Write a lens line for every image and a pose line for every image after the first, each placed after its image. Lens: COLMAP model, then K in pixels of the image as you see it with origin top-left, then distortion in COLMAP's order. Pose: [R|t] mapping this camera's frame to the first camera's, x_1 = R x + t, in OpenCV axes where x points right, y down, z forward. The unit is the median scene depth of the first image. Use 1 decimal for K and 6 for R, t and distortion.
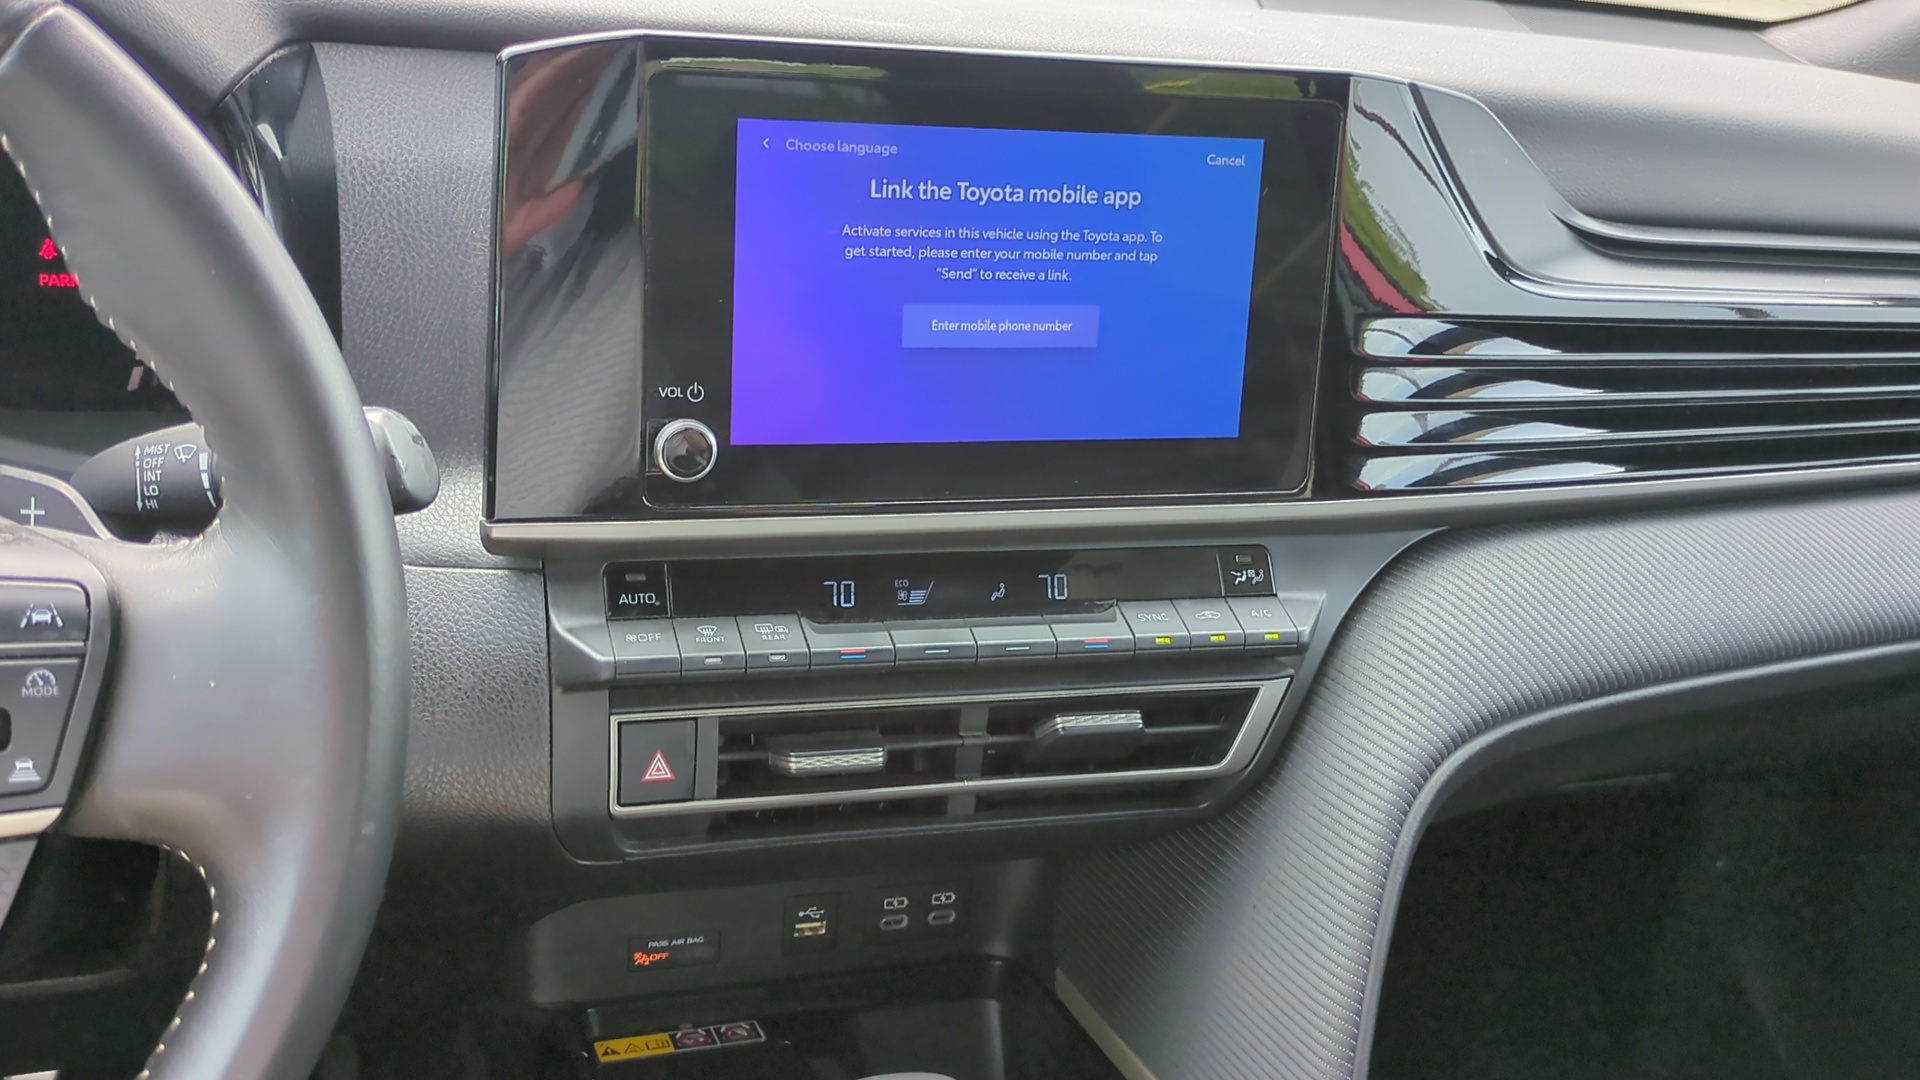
lens RADIAL K [[1916.5, 0, 944.4], [0, 1916.5, 480.5], [0, 0, 1]] dist [0.030985, 0.000000]
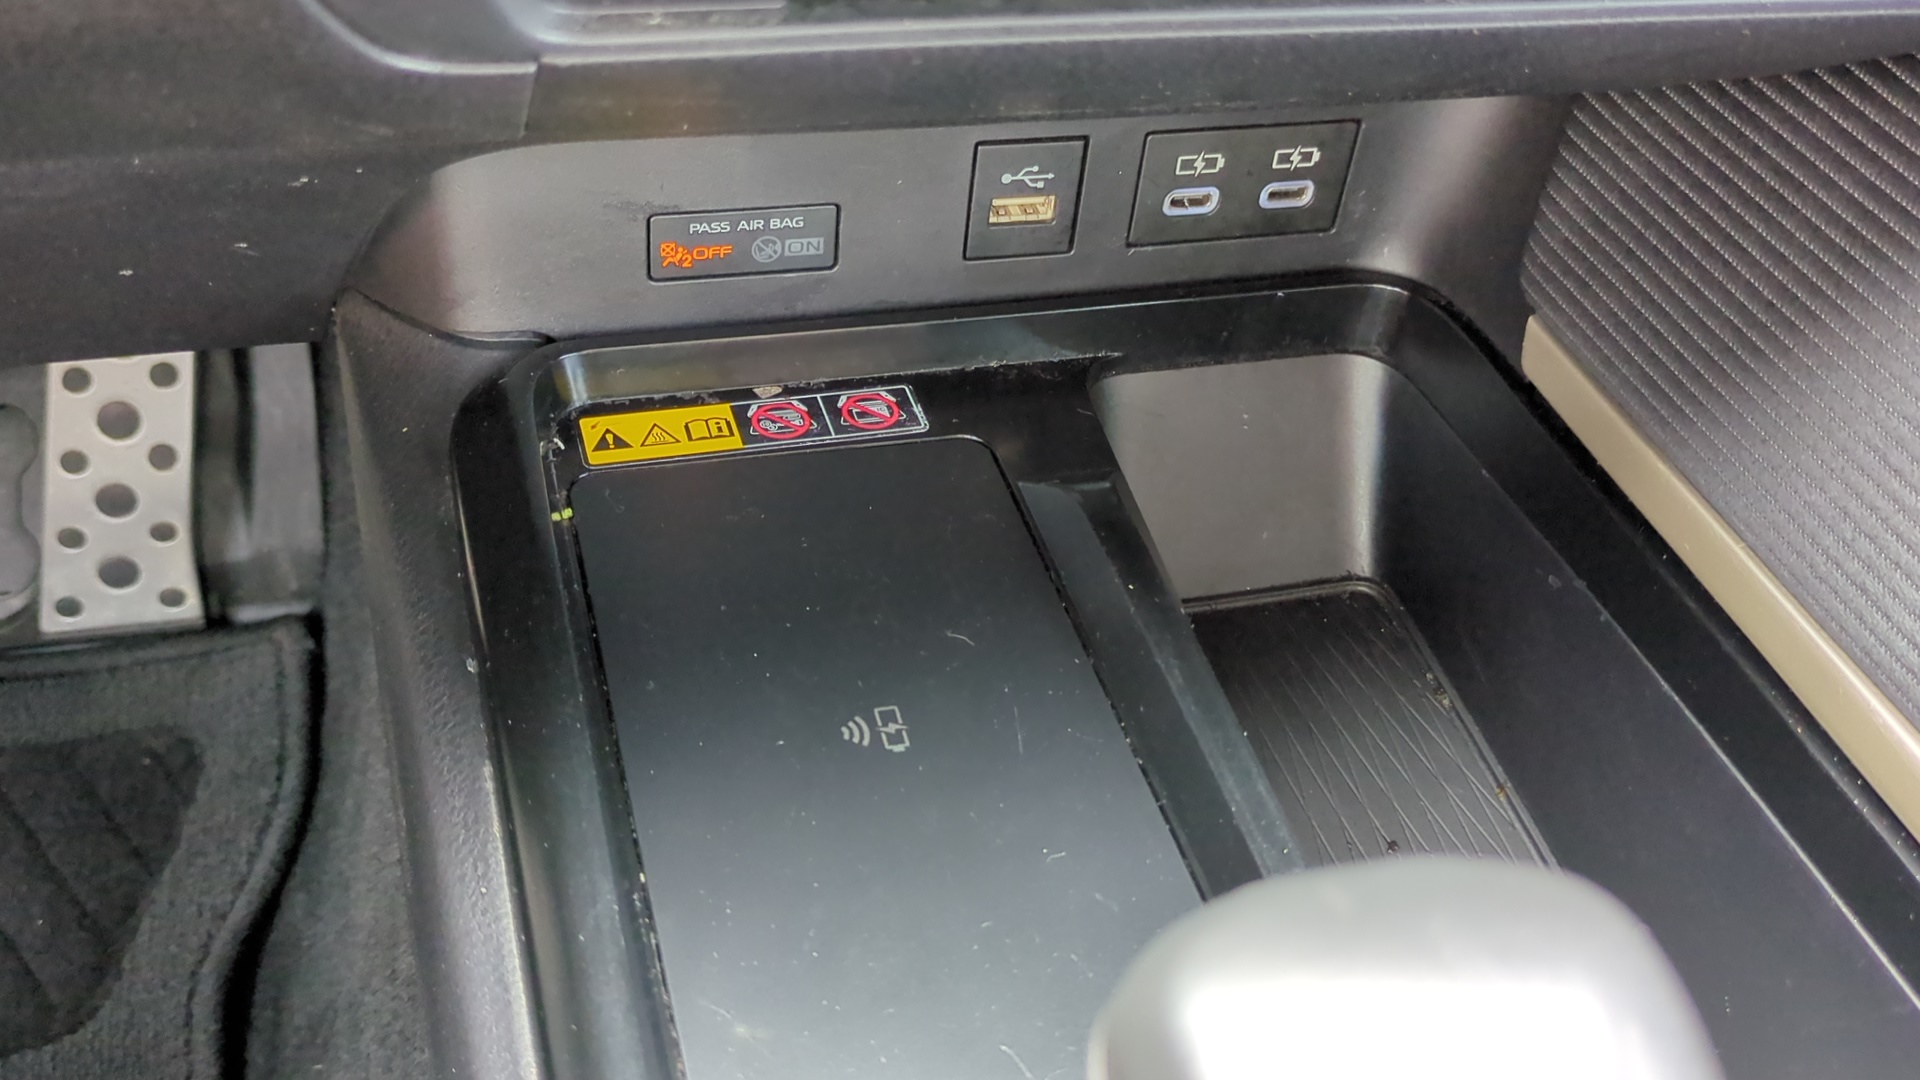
lens RADIAL K [[1916.5, 0, 945.1], [0, 1916.5, 520.2], [0, 0, 1]] dist [0.030985, 0.000000]
pose [[0.996227, 0.064795, -0.057729, -0.071750], [-0.033738, 0.902068, 0.430273, 0.122763], [0.079956, -0.426702, 0.900851, 0.671312]]
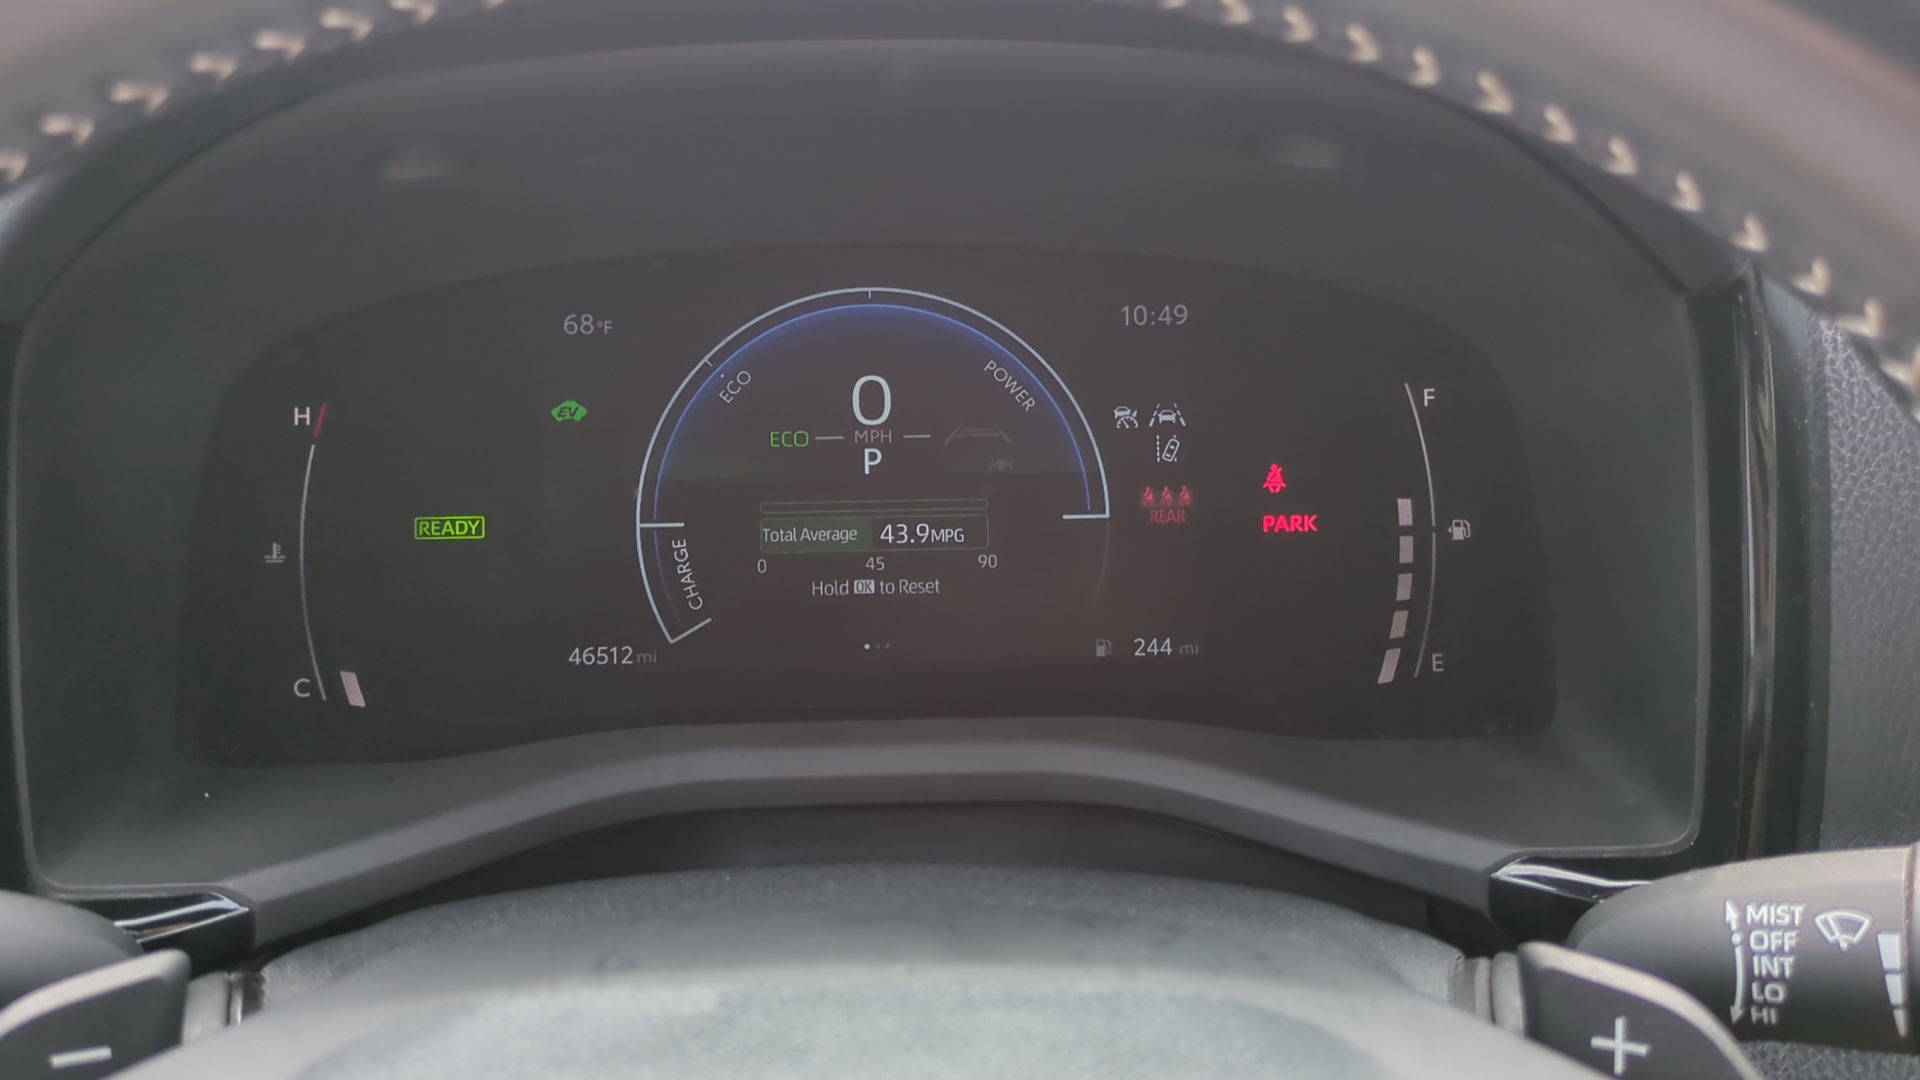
lens RADIAL K [[1916.5, 0, 969.5], [0, 1916.5, 534.9], [0, 0, 1]] dist [0.030985, 0.000000]
pose [[0.949956, 0.004197, -0.312357, -0.361026], [-0.010084, 0.999801, -0.017235, -0.088669], [0.312222, 0.019522, 0.949808, 0.324924]]
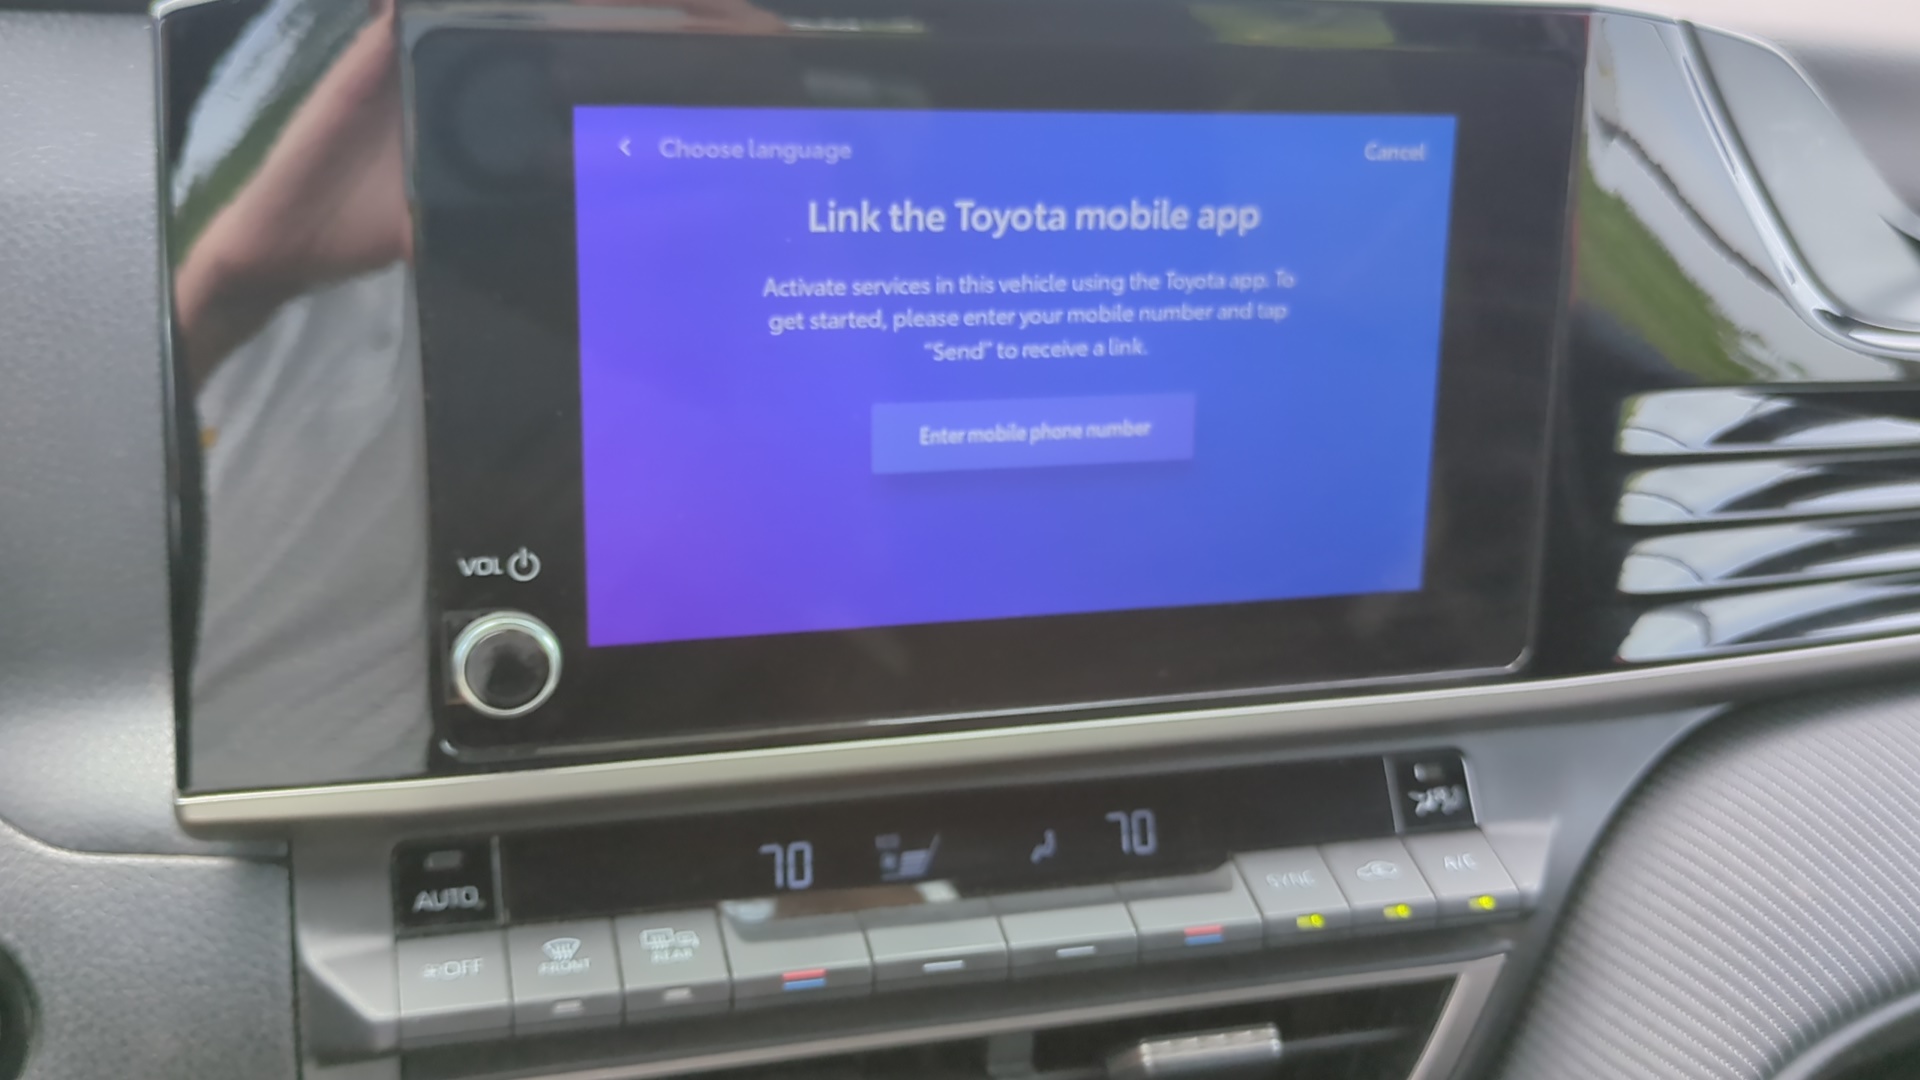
lens RADIAL K [[1916.5, 0, 921.2], [0, 1916.5, 480.0], [0, 0, 1]] dist [0.030985, 0.000000]
pose [[0.998399, -0.023799, -0.051304, 0.024003], [0.023529, 0.999706, -0.005860, -0.061643], [0.051428, 0.004644, 0.998666, 0.378937]]
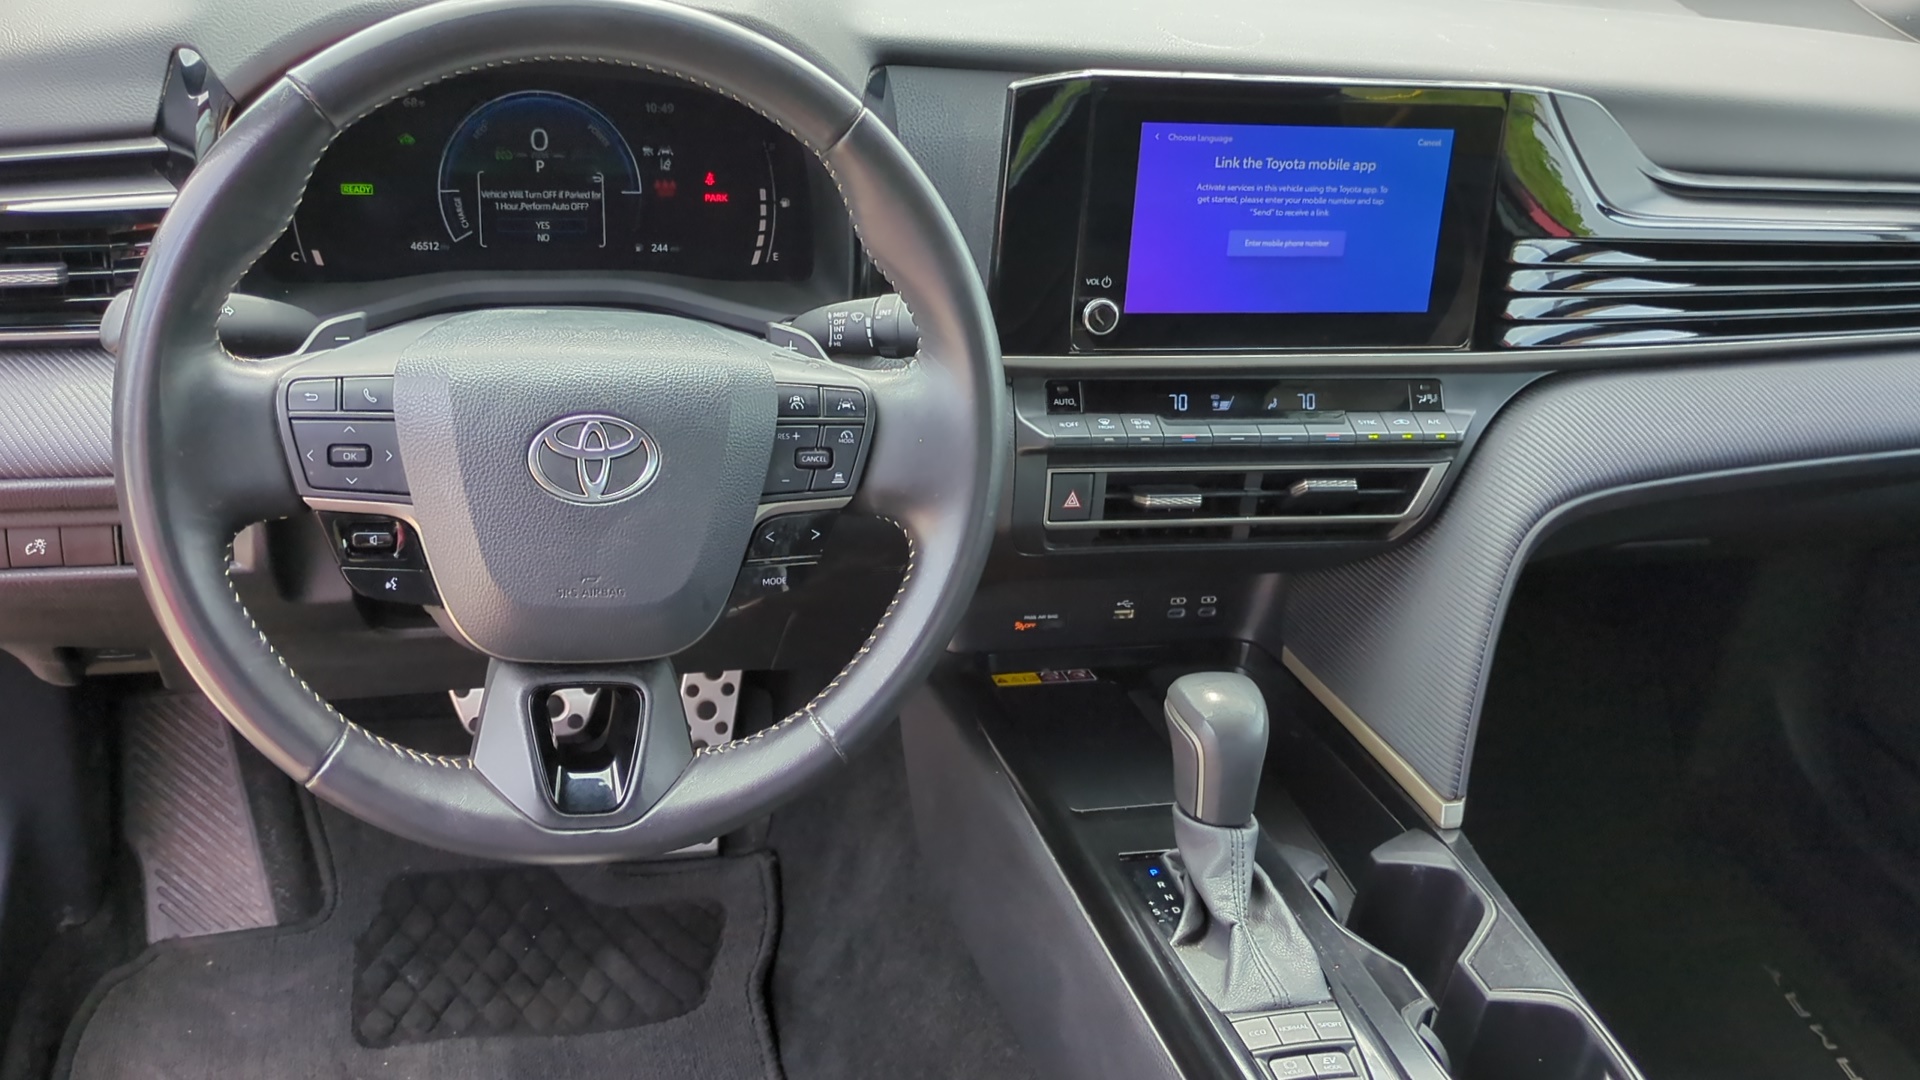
lens RADIAL K [[1916.5, 0, 953.1], [0, 1916.5, 511.1], [0, 0, 1]] dist [0.030985, 0.000000]
pose [[0.996713, 0.038111, -0.071492, -0.127081], [-0.028813, 0.991503, 0.126851, -0.052526], [0.075719, -0.124374, 0.989342, -0.675580]]
